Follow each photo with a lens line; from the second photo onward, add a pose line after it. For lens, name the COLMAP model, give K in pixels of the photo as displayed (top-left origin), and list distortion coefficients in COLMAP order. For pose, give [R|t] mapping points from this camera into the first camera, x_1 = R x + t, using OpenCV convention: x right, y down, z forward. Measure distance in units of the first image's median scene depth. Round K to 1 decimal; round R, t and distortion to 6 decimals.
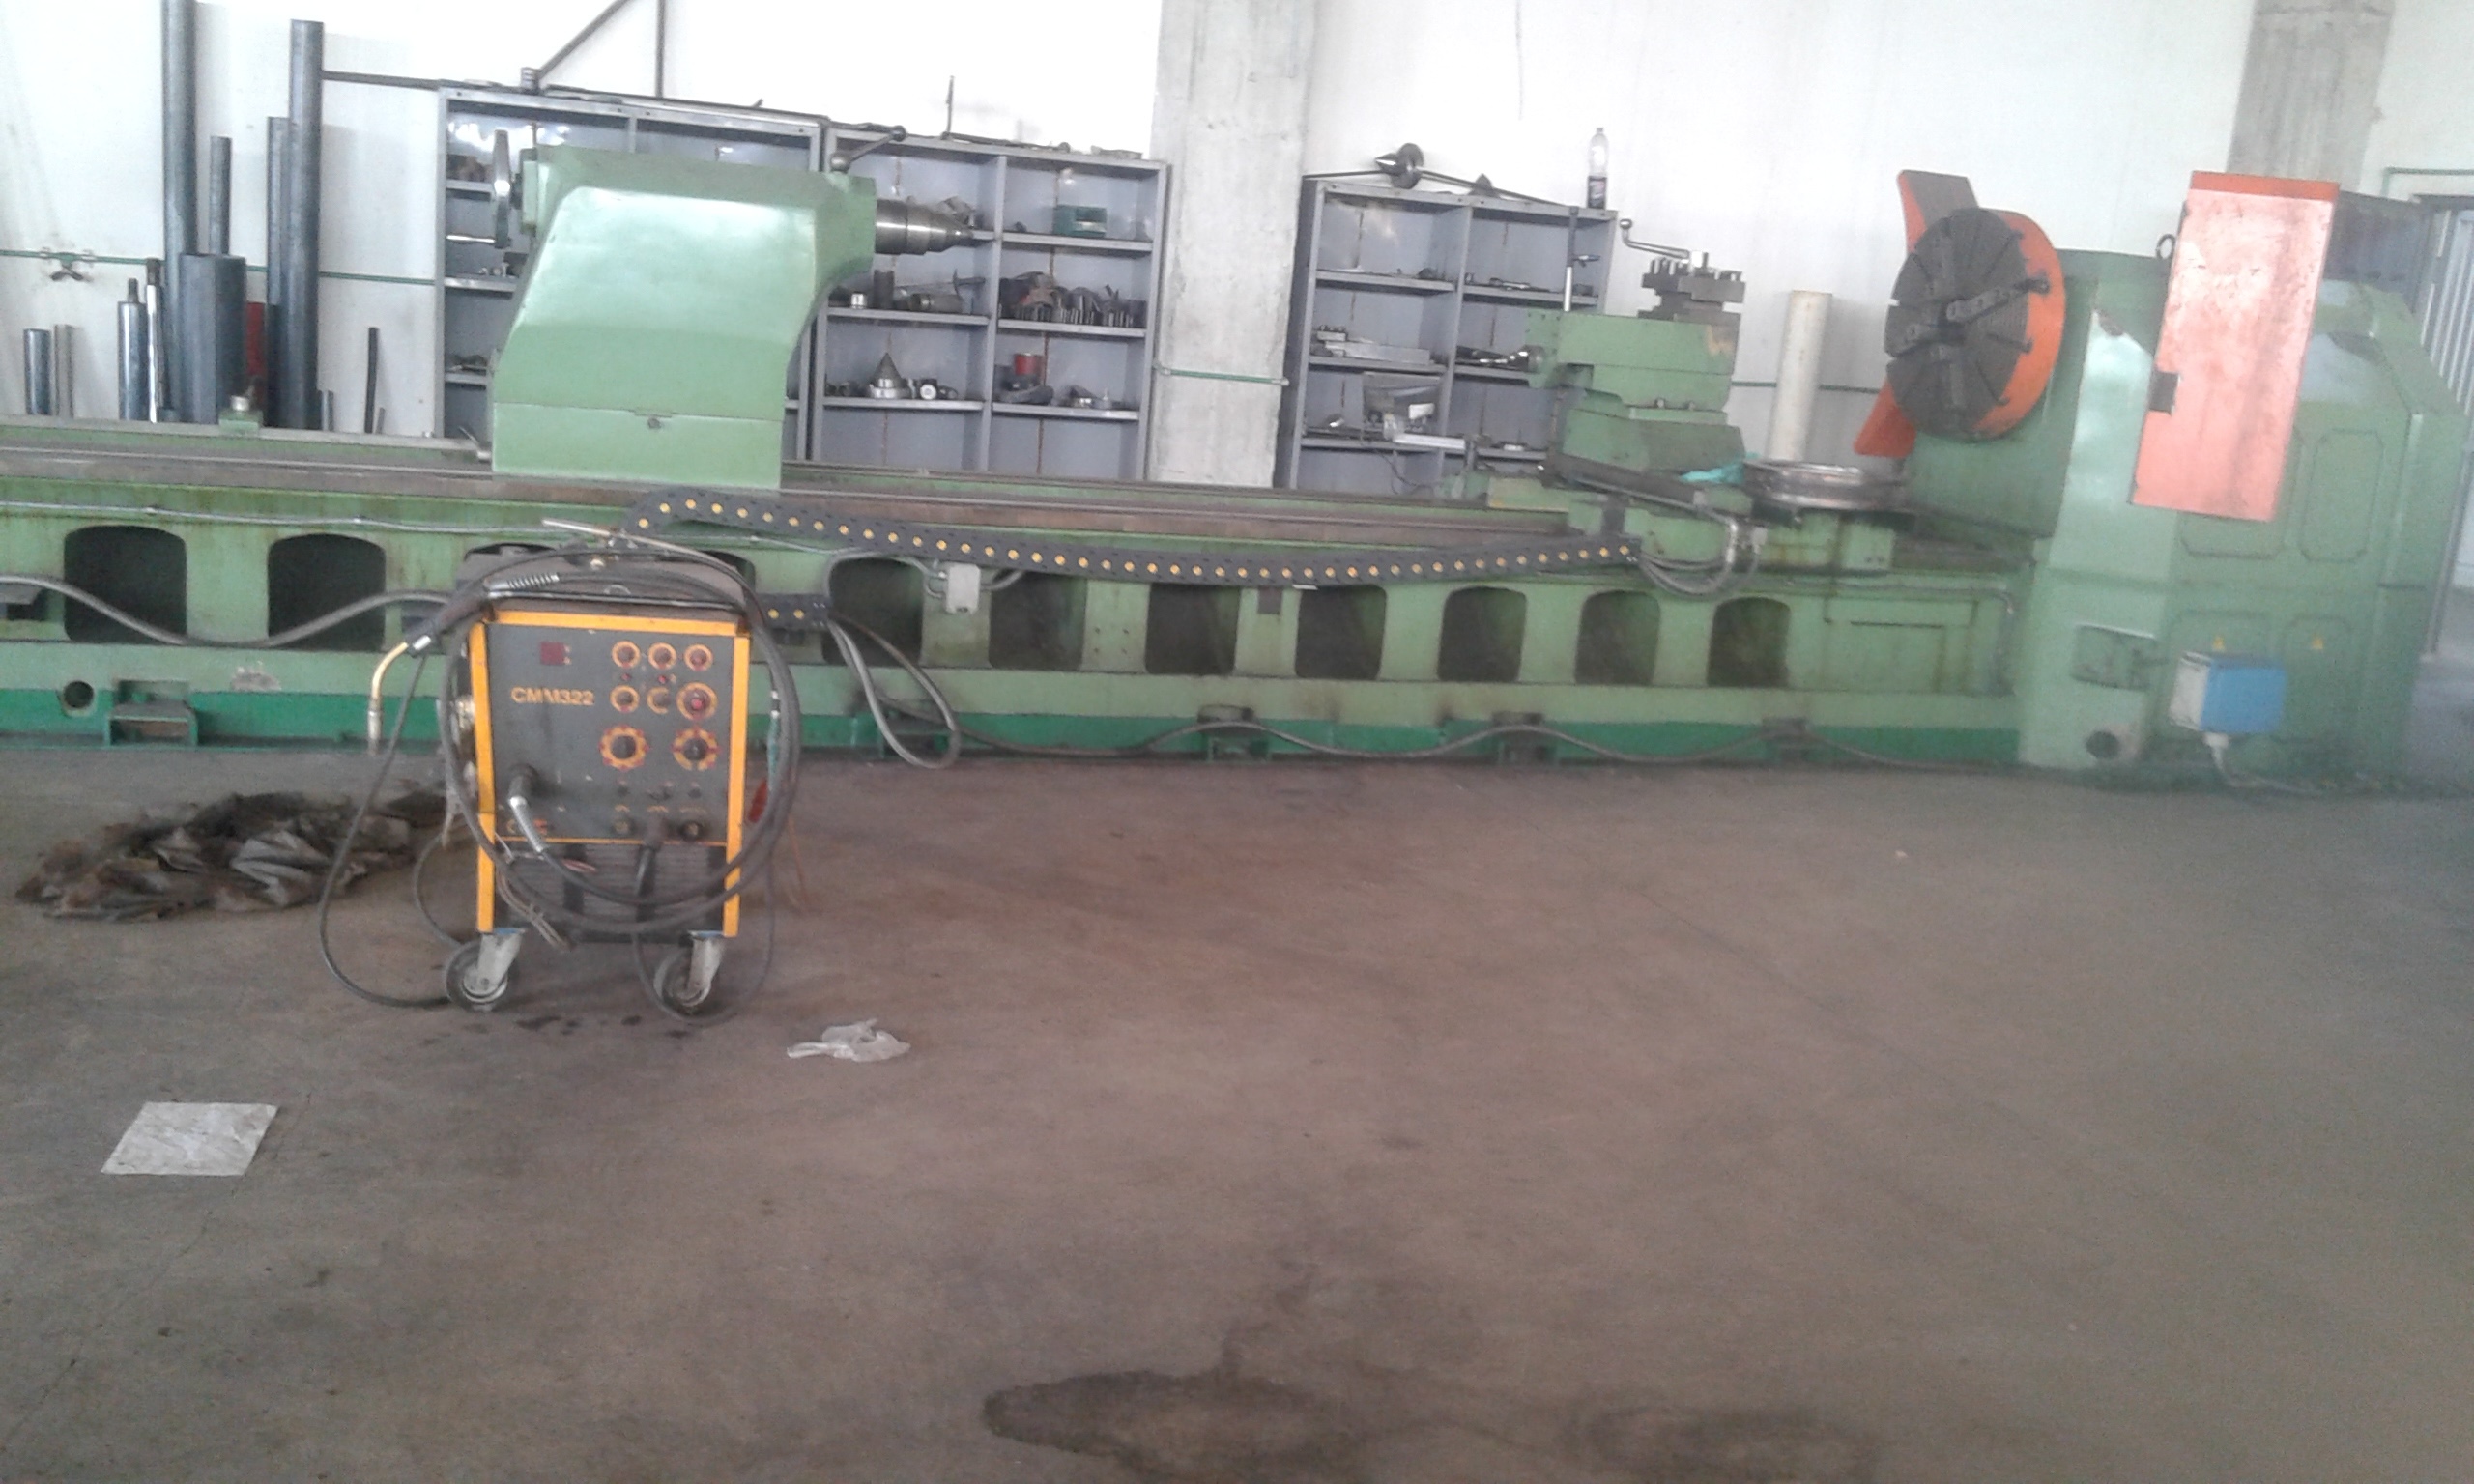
lens RADIAL K [[2269.4, 0, 1233.3], [0, 2269.4, 736.3], [0, 0, 1]] dist [-0.006293, 0.000000]
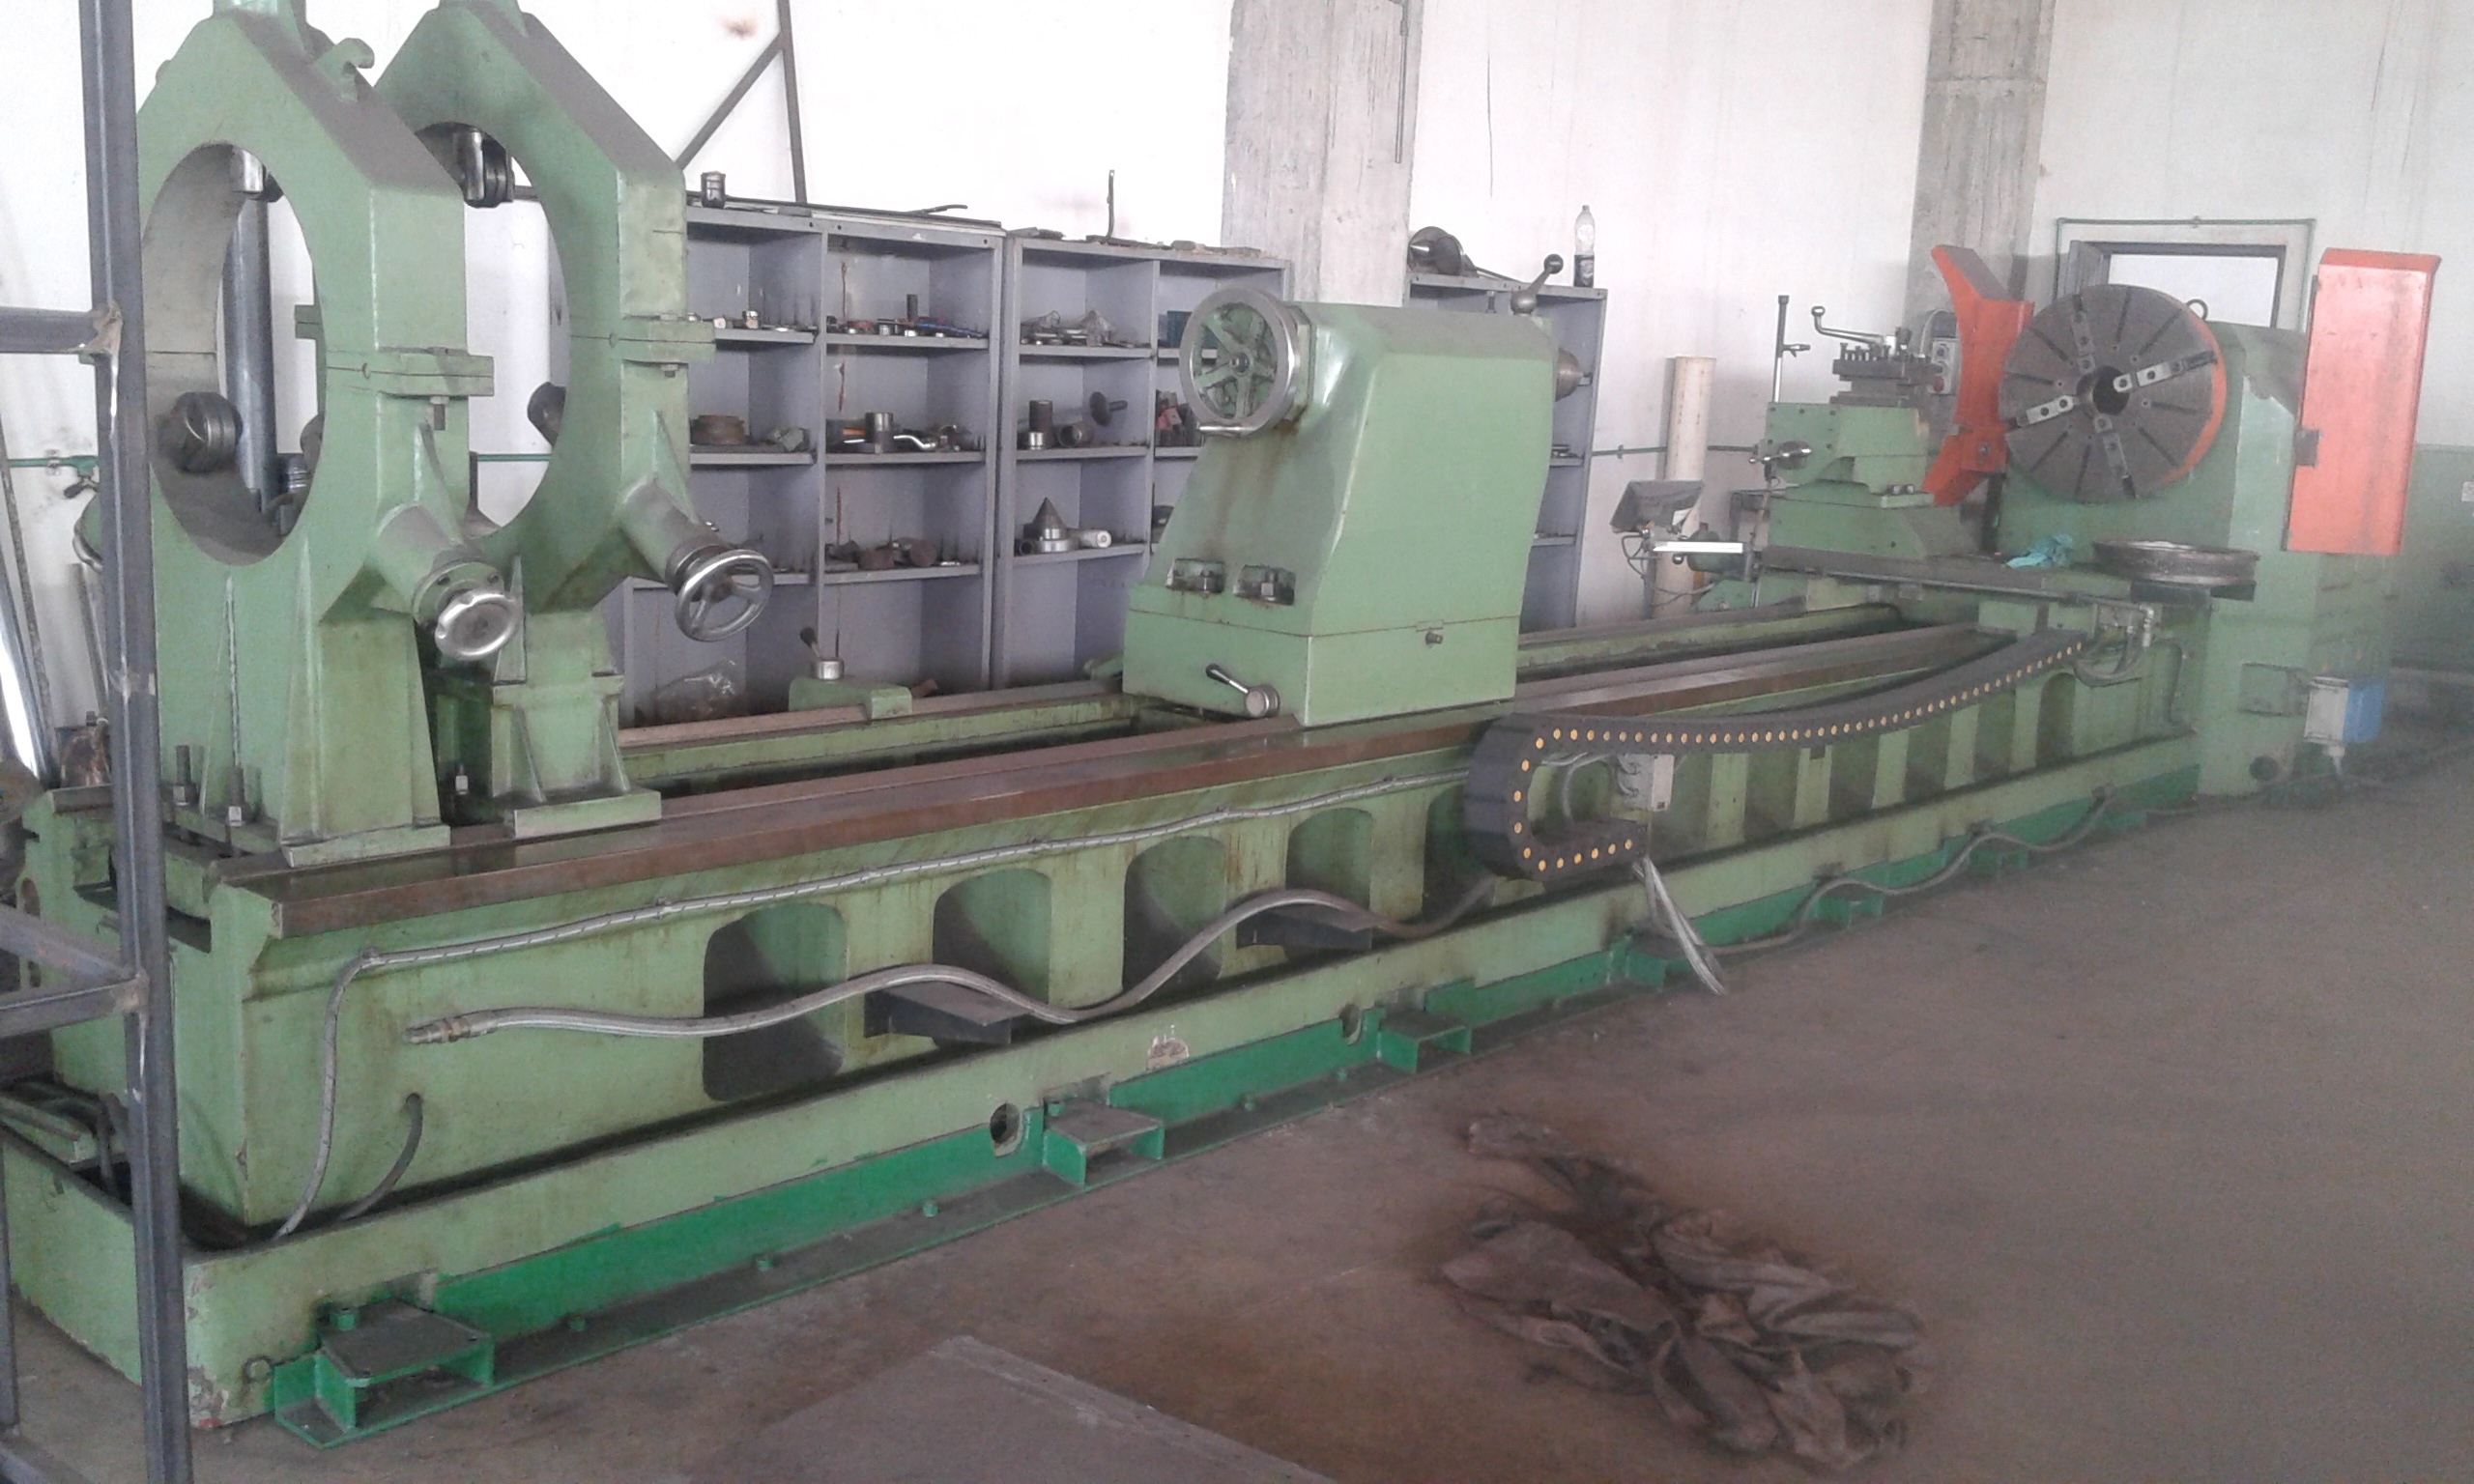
lens RADIAL K [[2269.4, 0, 1221.0], [0, 2269.4, 743.2], [0, 0, 1]] dist [-0.006293, 0.000000]
pose [[0.882041, -0.130908, 0.452622, -0.555531], [0.131467, 0.990855, 0.030384, -0.108453], [-0.452461, 0.032705, 0.891184, 0.252546]]
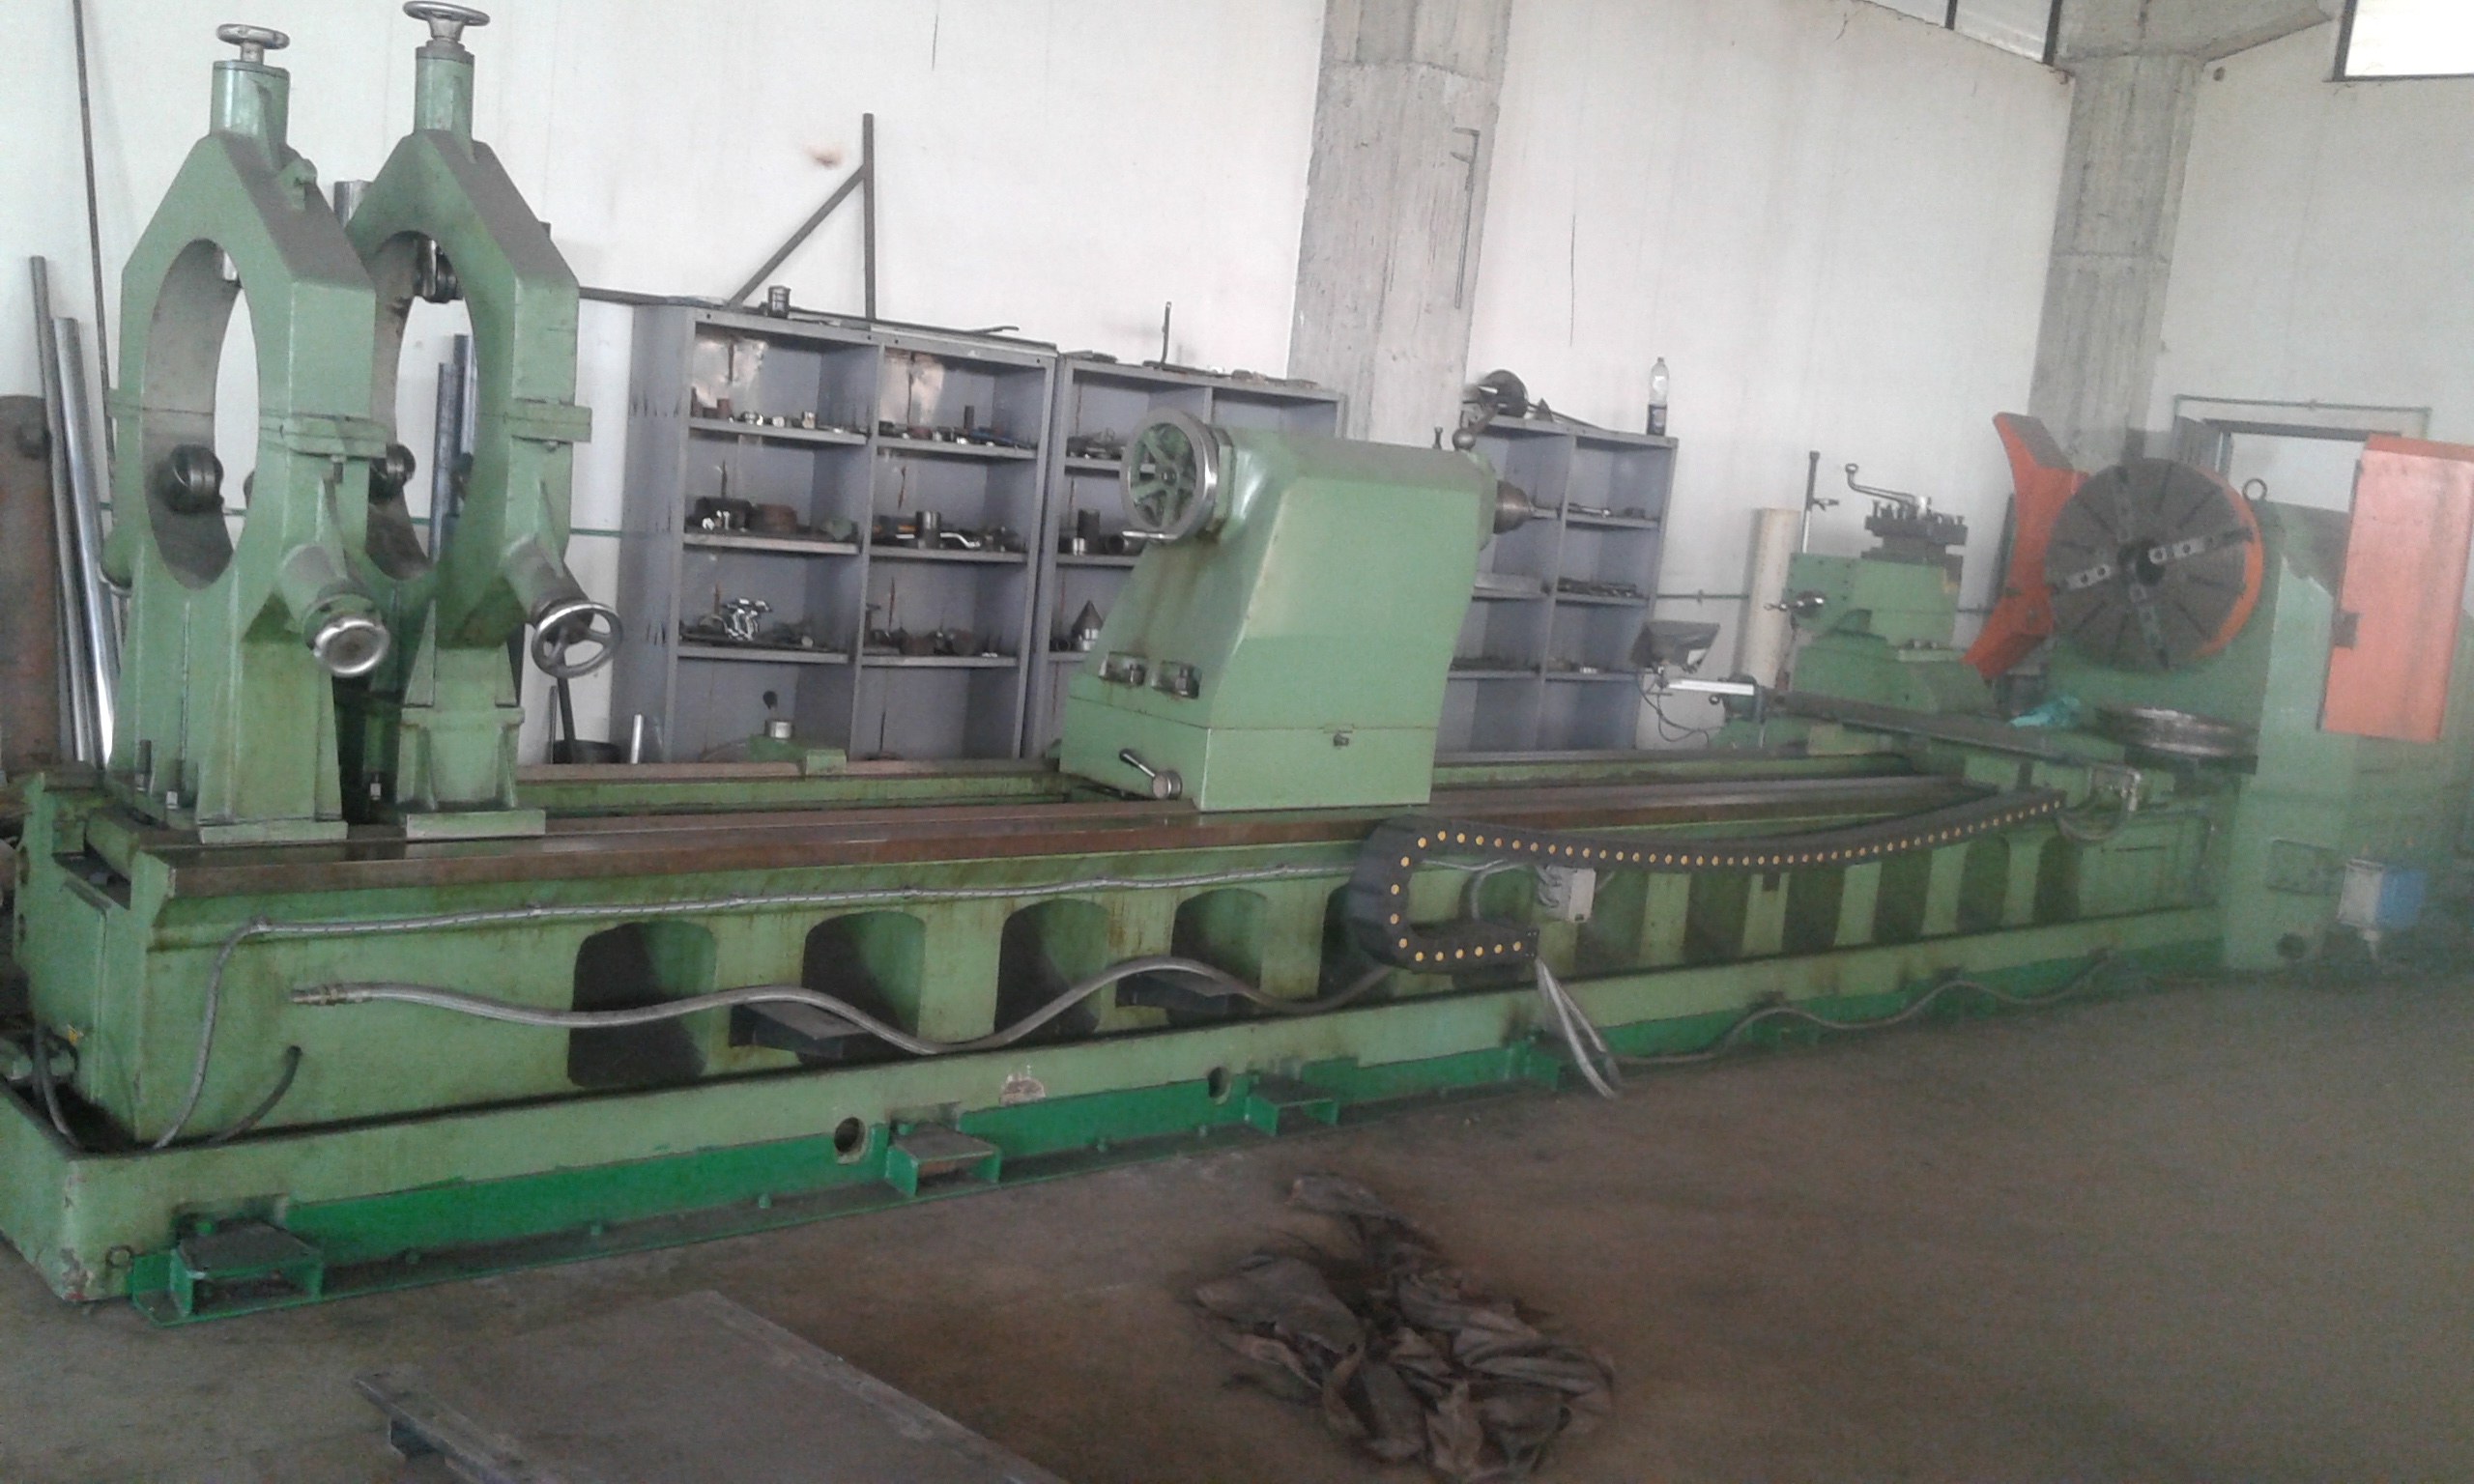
lens RADIAL K [[2269.4, 0, 1222.1], [0, 2269.4, 760.3], [0, 0, 1]] dist [-0.006293, 0.000000]
pose [[0.929810, -0.046914, 0.365038, -0.495258], [0.061686, 0.997677, -0.028903, -0.086300], [-0.362834, 0.049392, 0.930544, 0.162259]]
